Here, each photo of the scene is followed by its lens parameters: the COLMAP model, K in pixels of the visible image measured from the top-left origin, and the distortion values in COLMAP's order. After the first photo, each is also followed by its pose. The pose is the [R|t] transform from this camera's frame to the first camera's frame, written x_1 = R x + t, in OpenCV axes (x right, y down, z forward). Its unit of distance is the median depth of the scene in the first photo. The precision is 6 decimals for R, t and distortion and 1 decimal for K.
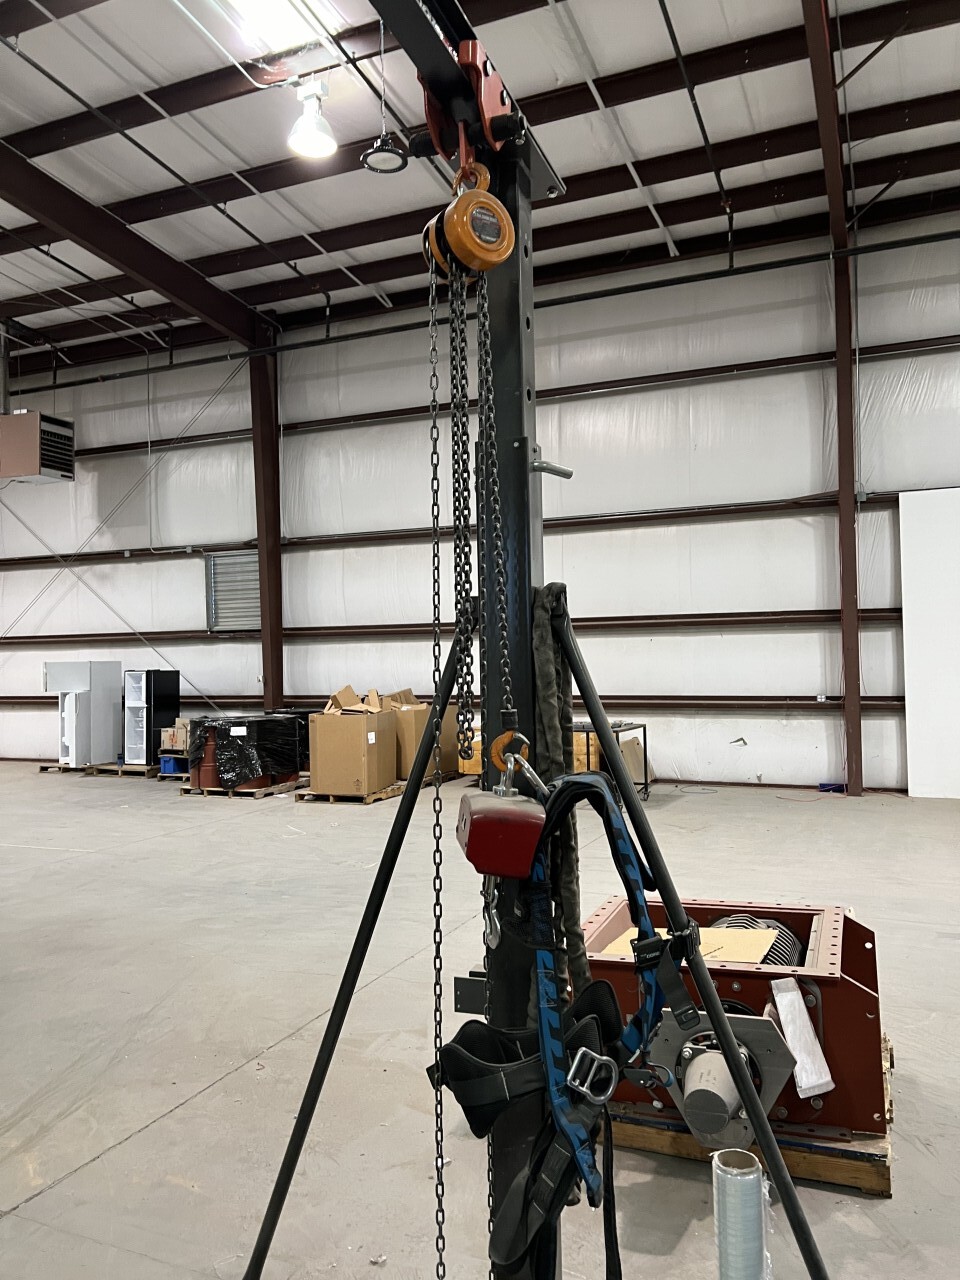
lens RADIAL K [[951.8, 0, 480.0], [0, 951.8, 640.0], [0, 0, 1]] dist [0.020550, -0.053004]
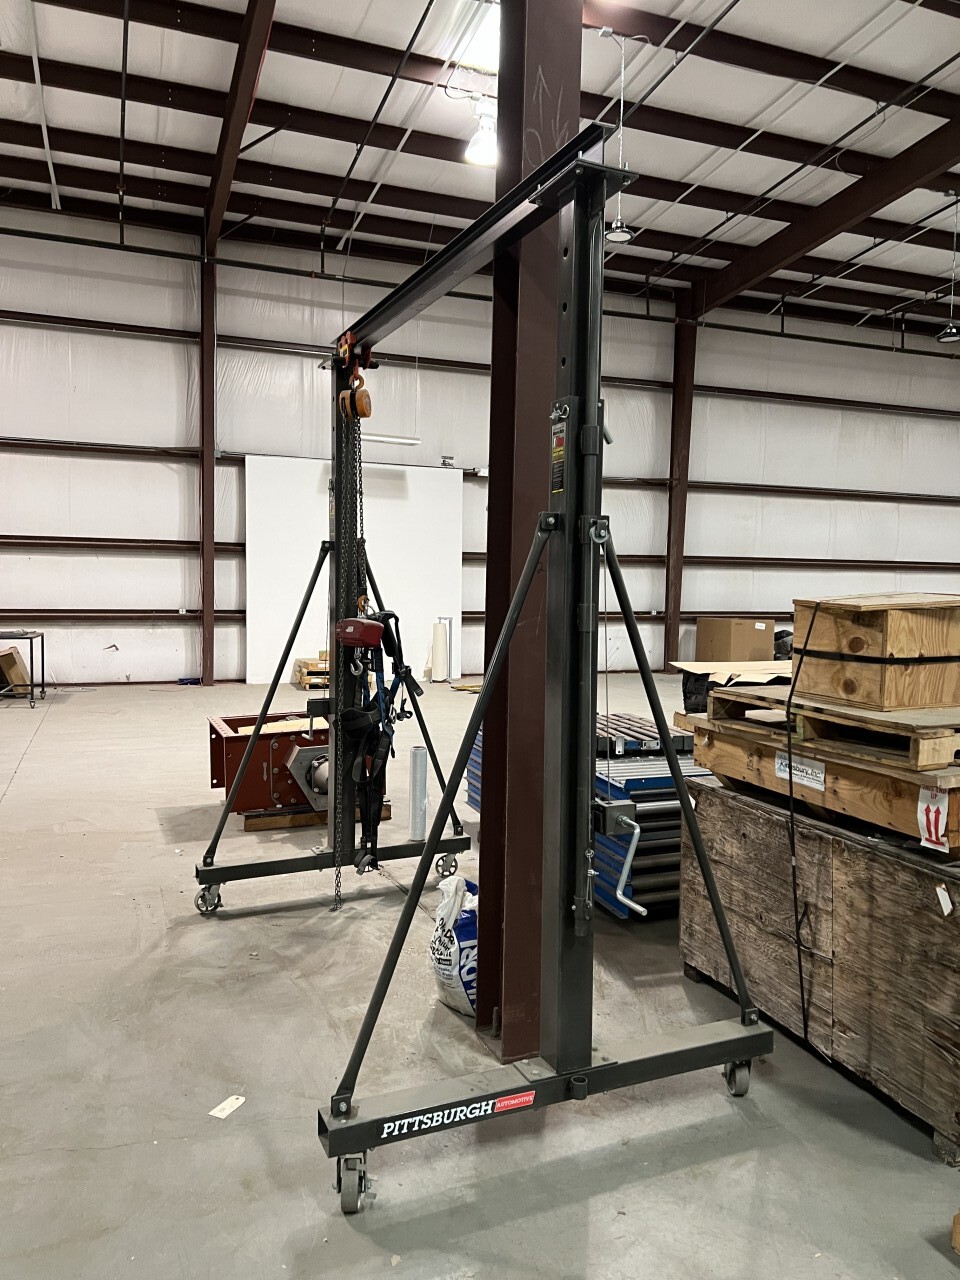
lens RADIAL K [[951.8, 0, 480.0], [0, 951.8, 640.0], [0, 0, 1]] dist [0.020550, -0.053004]
pose [[0.711301, -0.009459, 0.702824, -0.246753], [-0.041596, 0.997591, 0.055523, 0.012890], [-0.701656, -0.068728, 0.709193, -0.168943]]
